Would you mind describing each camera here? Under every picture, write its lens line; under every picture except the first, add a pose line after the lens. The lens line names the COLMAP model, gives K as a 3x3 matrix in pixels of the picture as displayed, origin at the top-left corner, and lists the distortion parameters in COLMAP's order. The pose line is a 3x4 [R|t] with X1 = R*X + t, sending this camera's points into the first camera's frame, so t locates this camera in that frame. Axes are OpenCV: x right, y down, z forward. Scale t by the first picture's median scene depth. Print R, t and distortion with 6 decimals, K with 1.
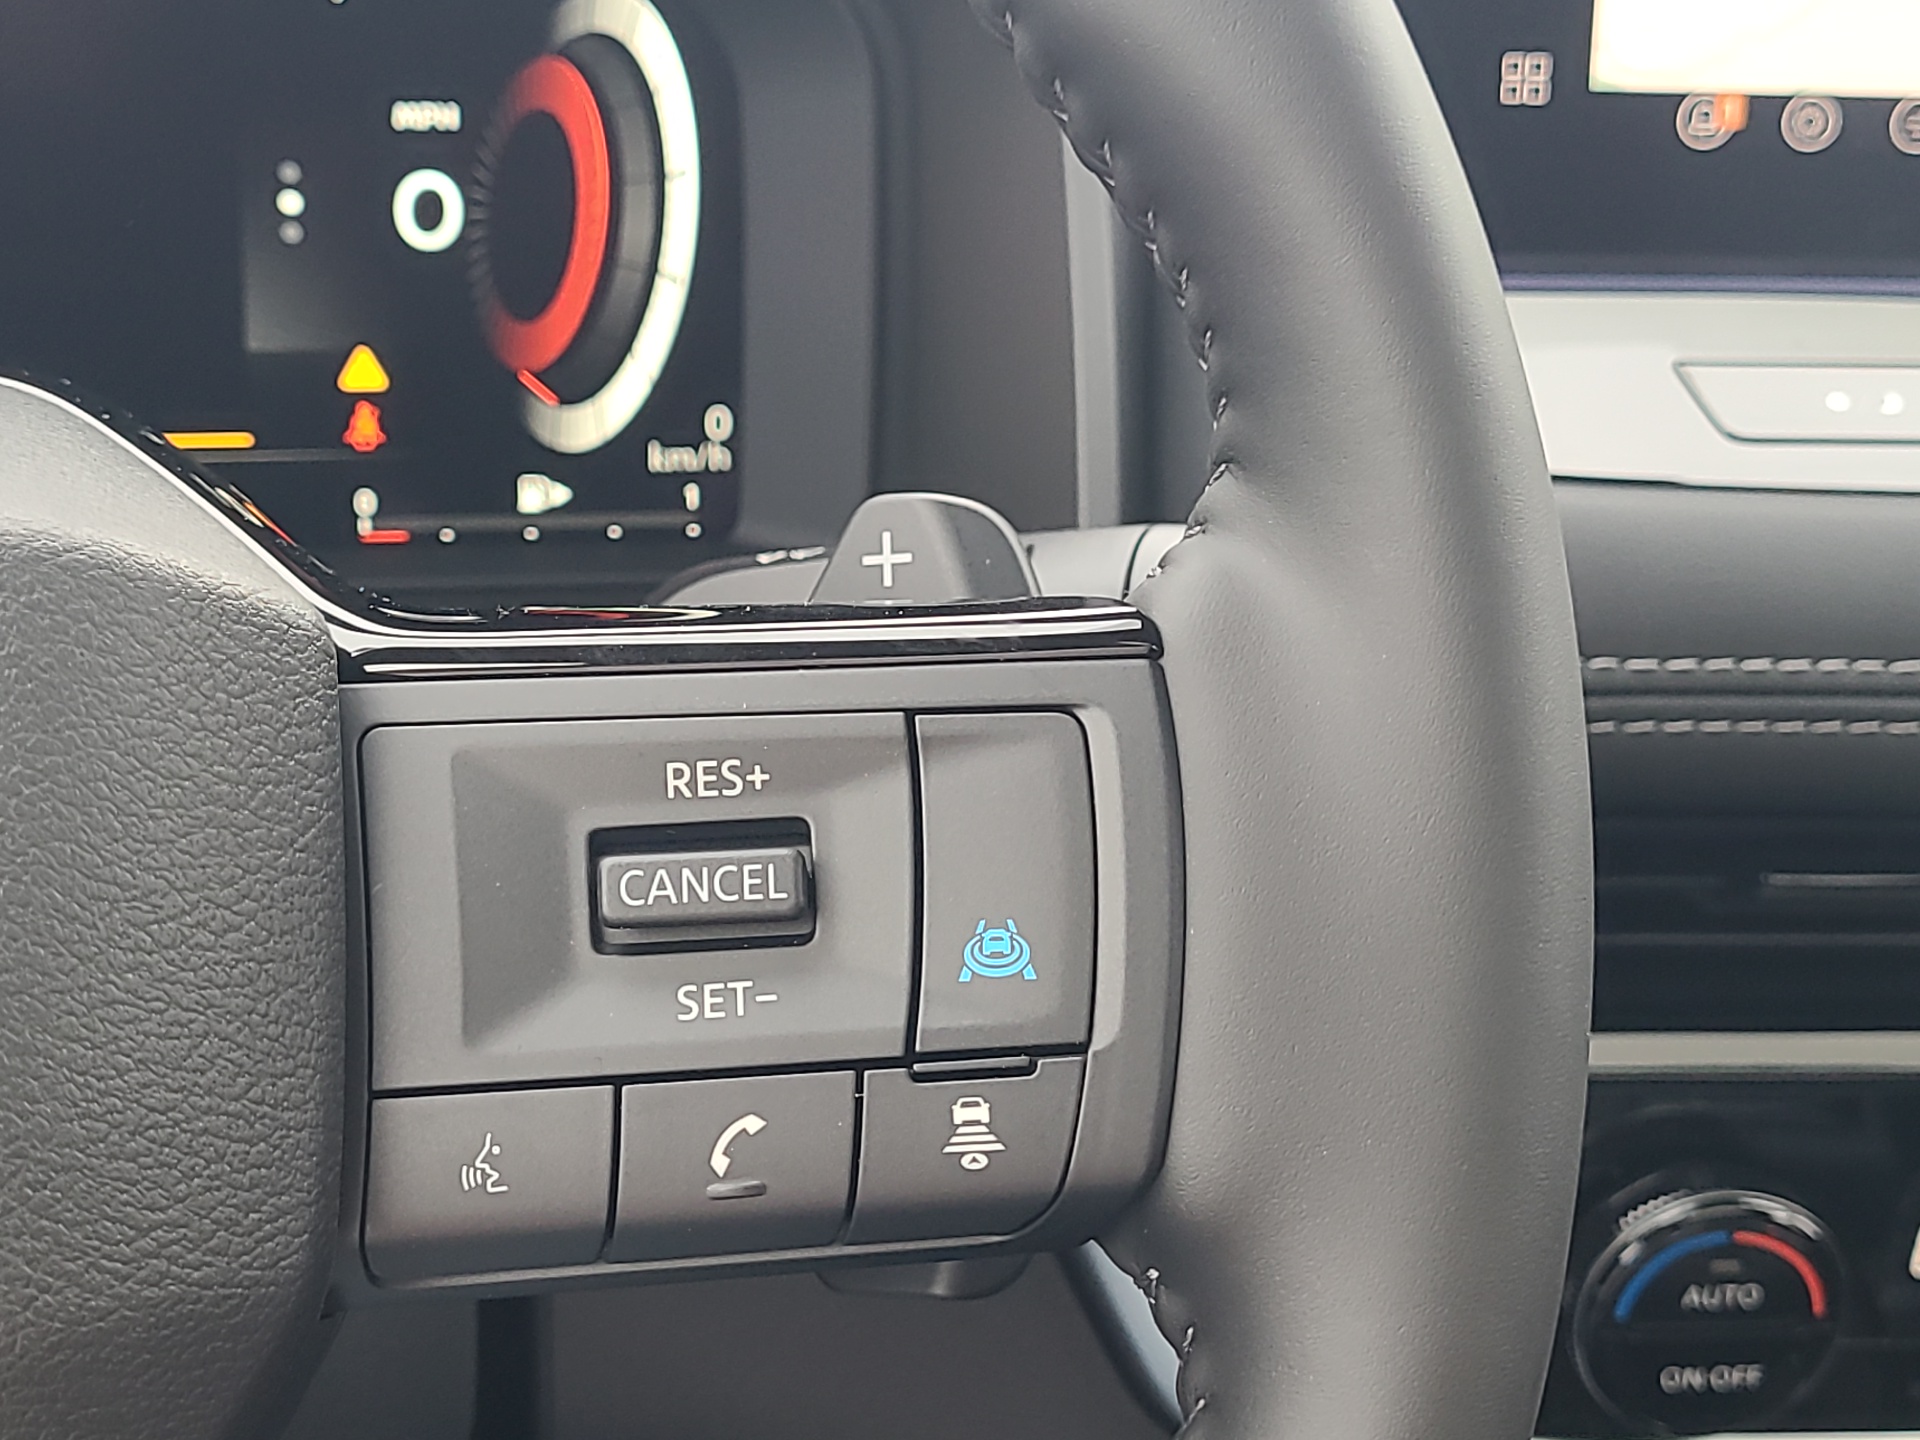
lens RADIAL K [[3283.9, 0, 960.0], [0, 3283.9, 720.0], [0, 0, 1]] dist [0.027913, 0.086754]
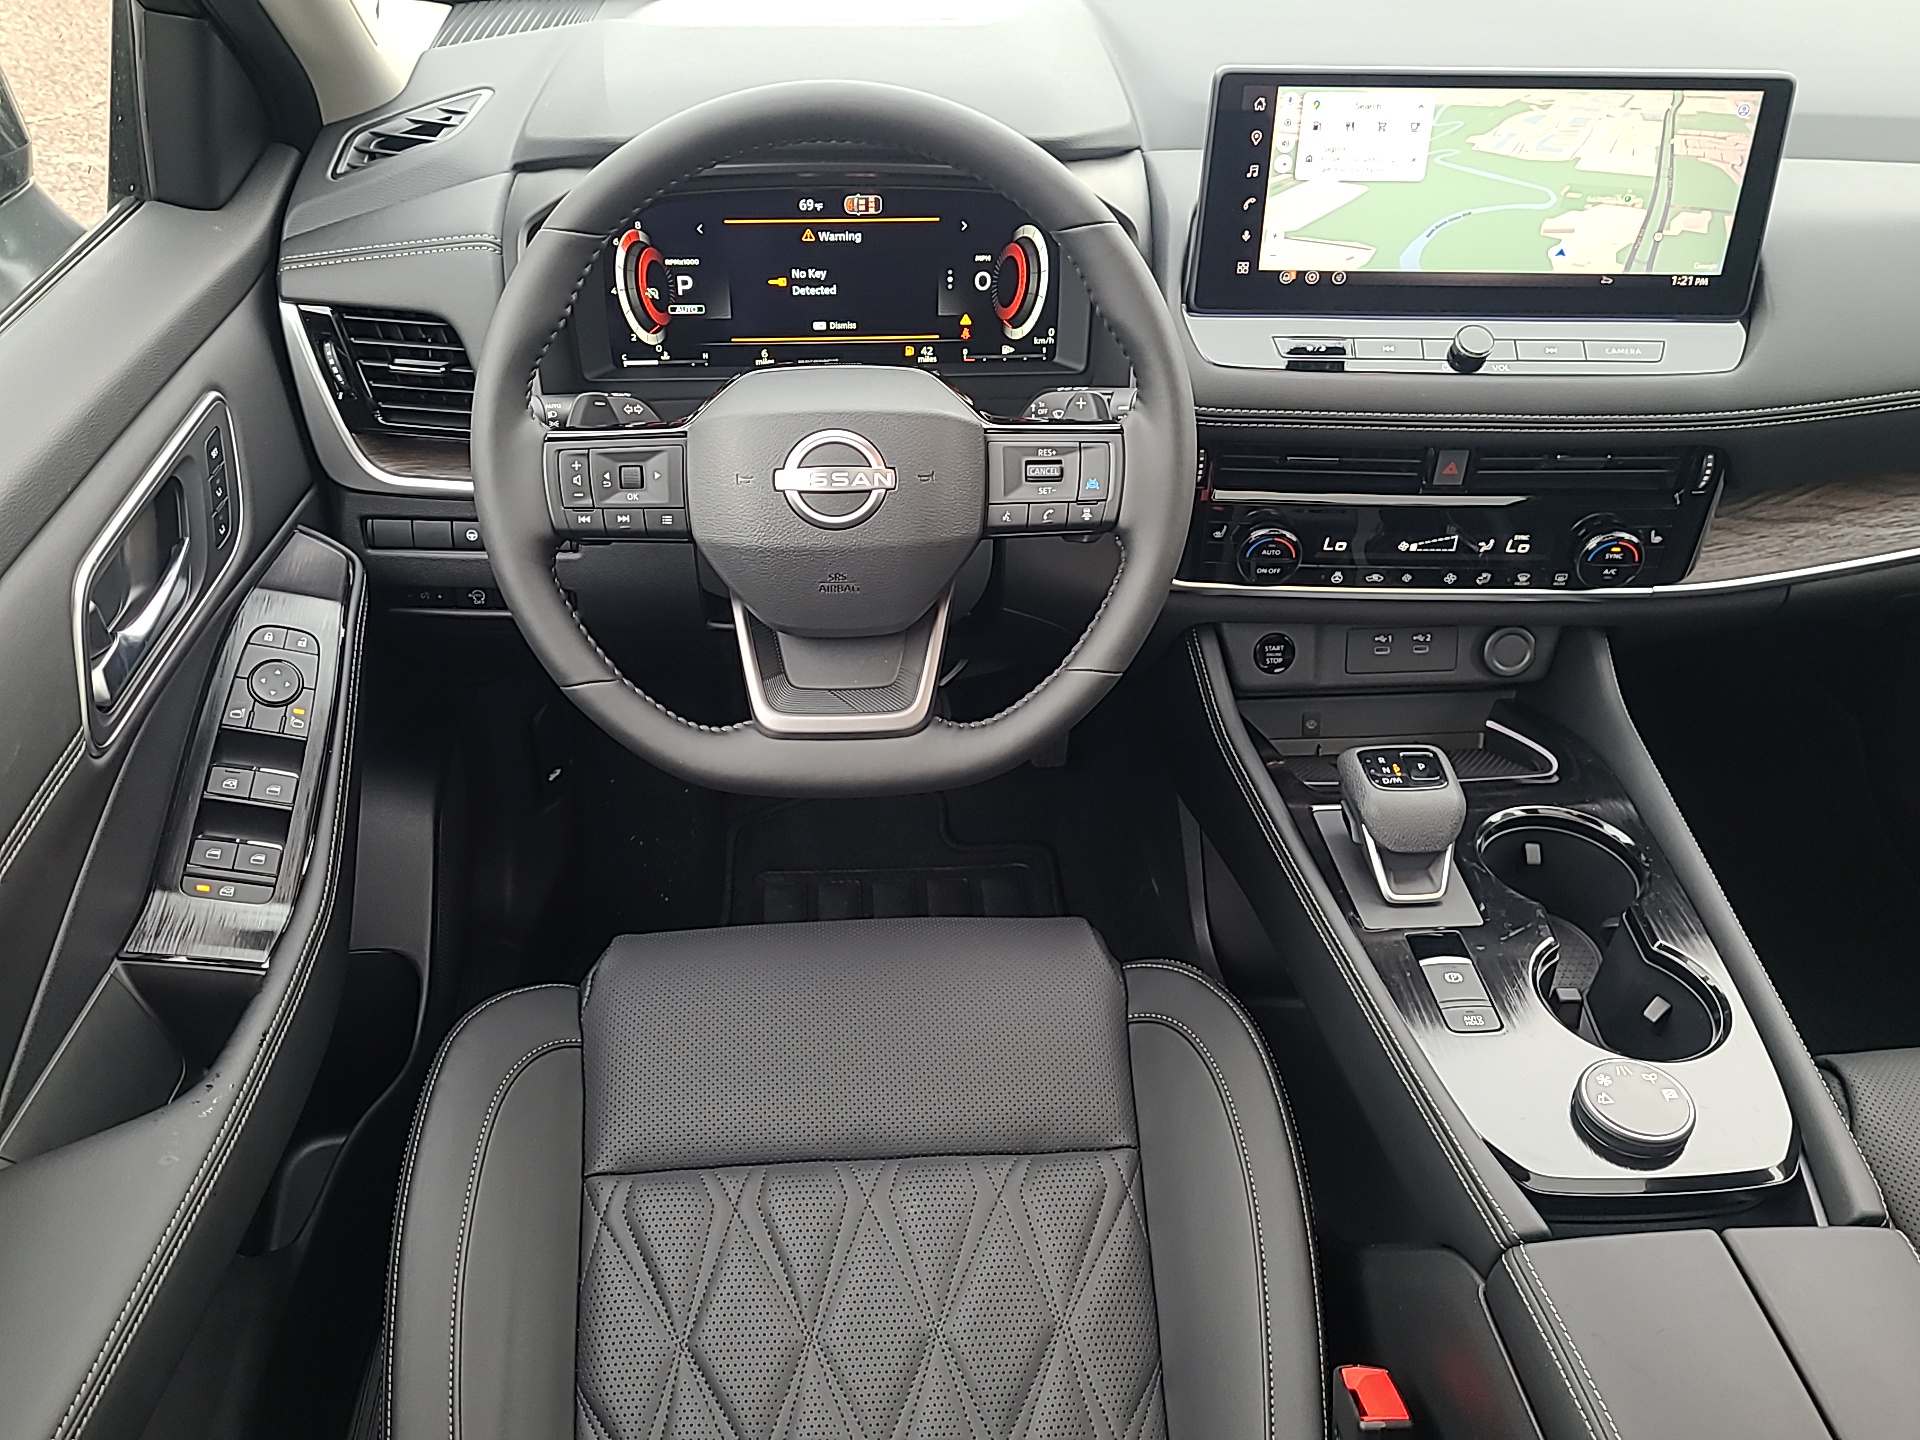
lens RADIAL K [[1602.0, 0, 923.1], [0, 1602.0, 719.5], [0, 0, 1]] dist [0.019204, 0.000691]
pose [[0.988637, 0.053343, -0.140540, 0.084355], [-0.014215, 0.963906, 0.265862, -0.174715], [0.149649, -0.260844, 0.953712, -1.182461]]
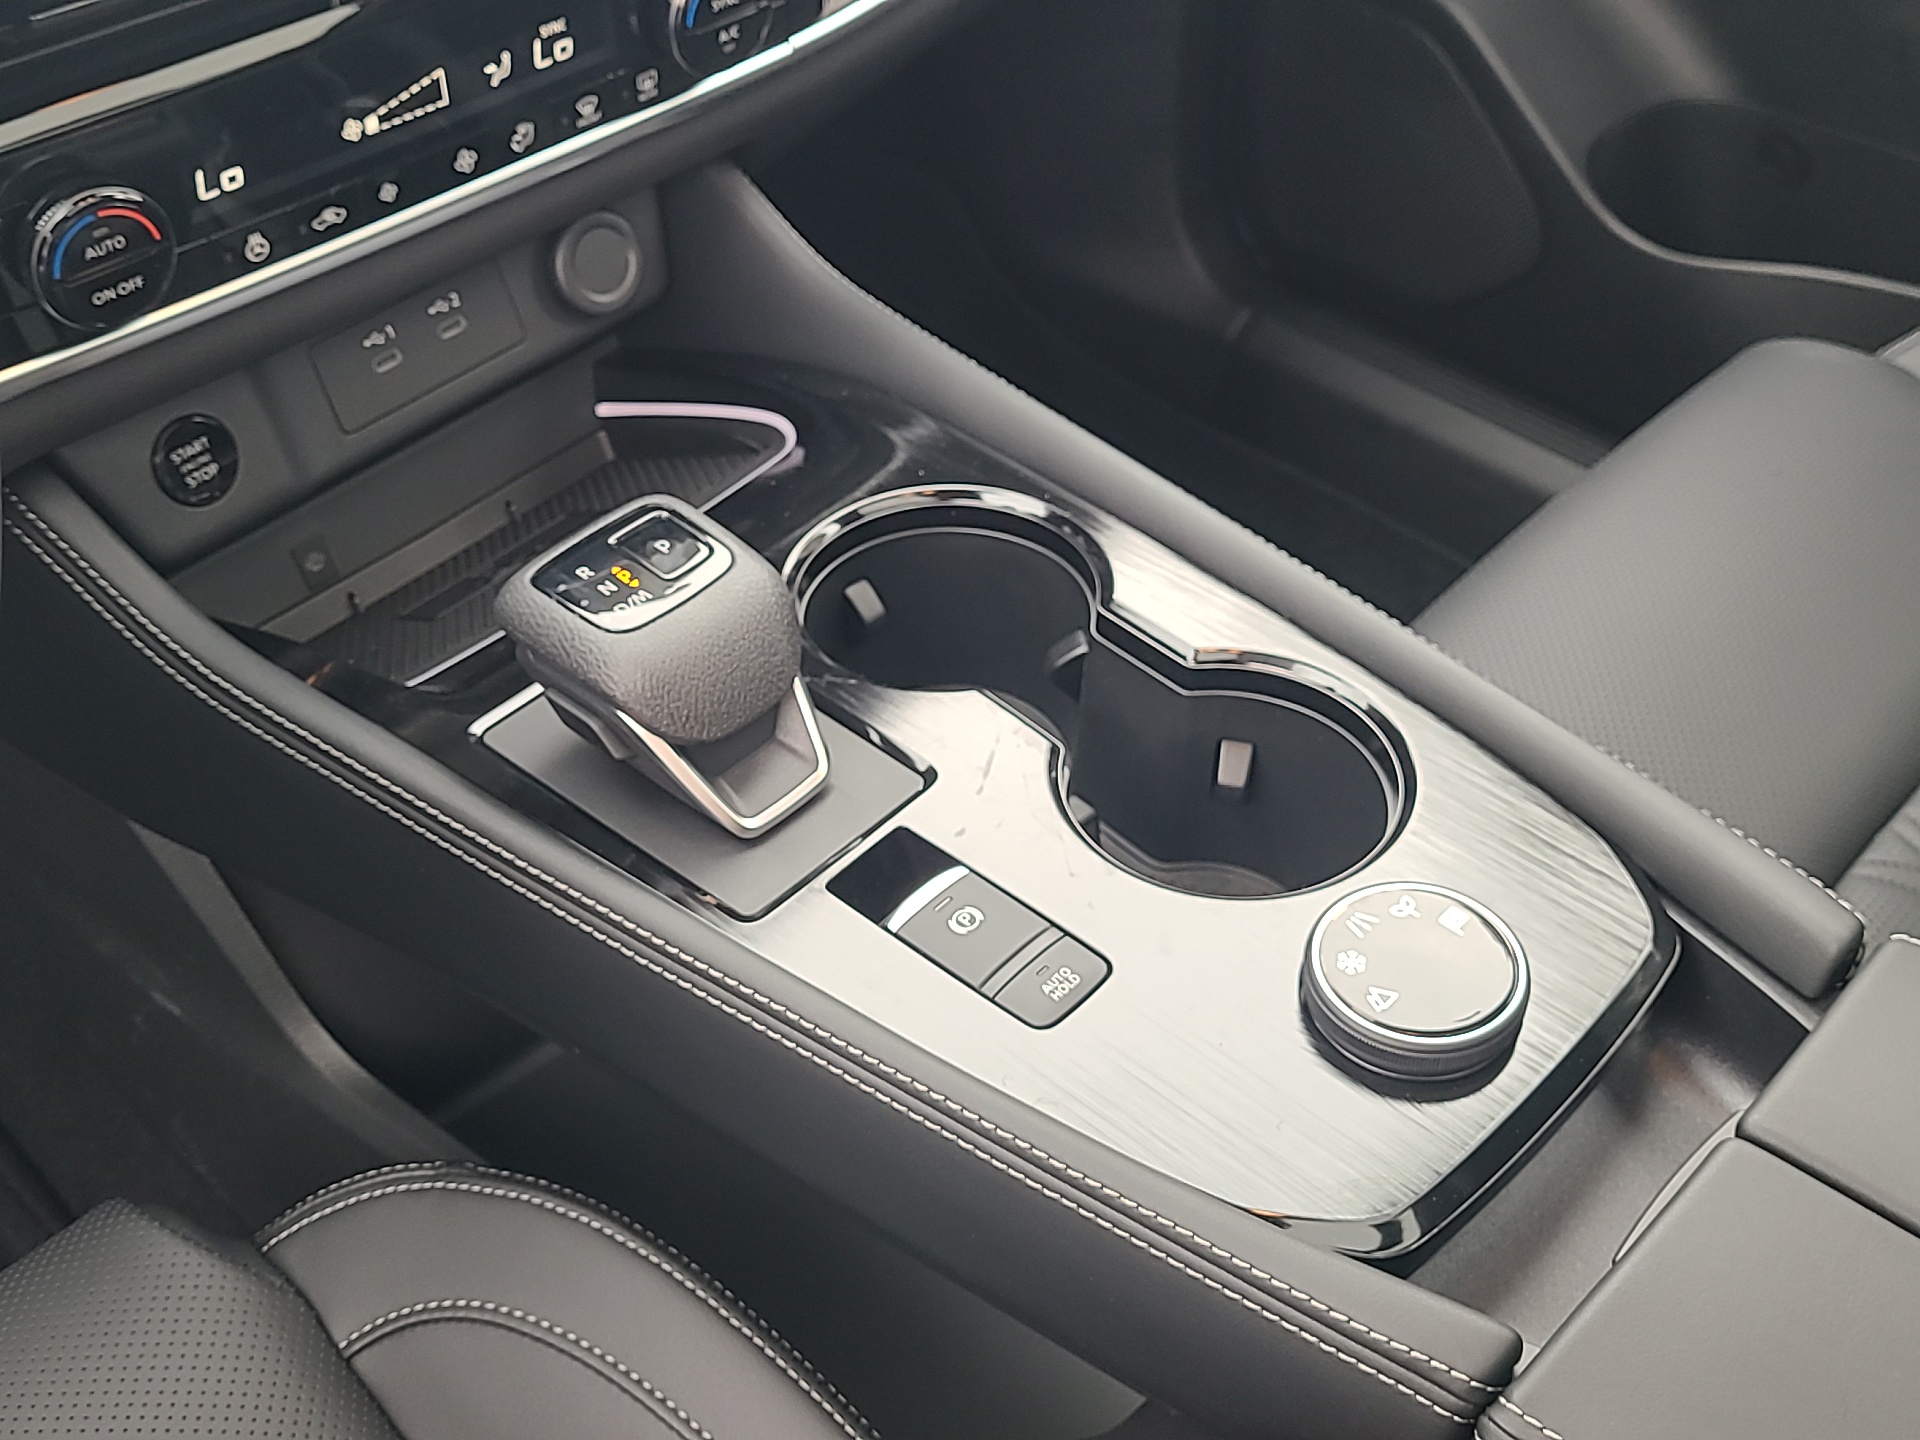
lens RADIAL K [[2256.6, 0, 915.1], [0, 2256.6, 681.4], [0, 0, 1]] dist [0.023415, 0.032068]
pose [[0.812215, -0.427115, 0.397340, -0.012574], [0.247998, 0.869321, 0.427525, -0.048099], [-0.528018, -0.248702, 0.812000, -0.355117]]
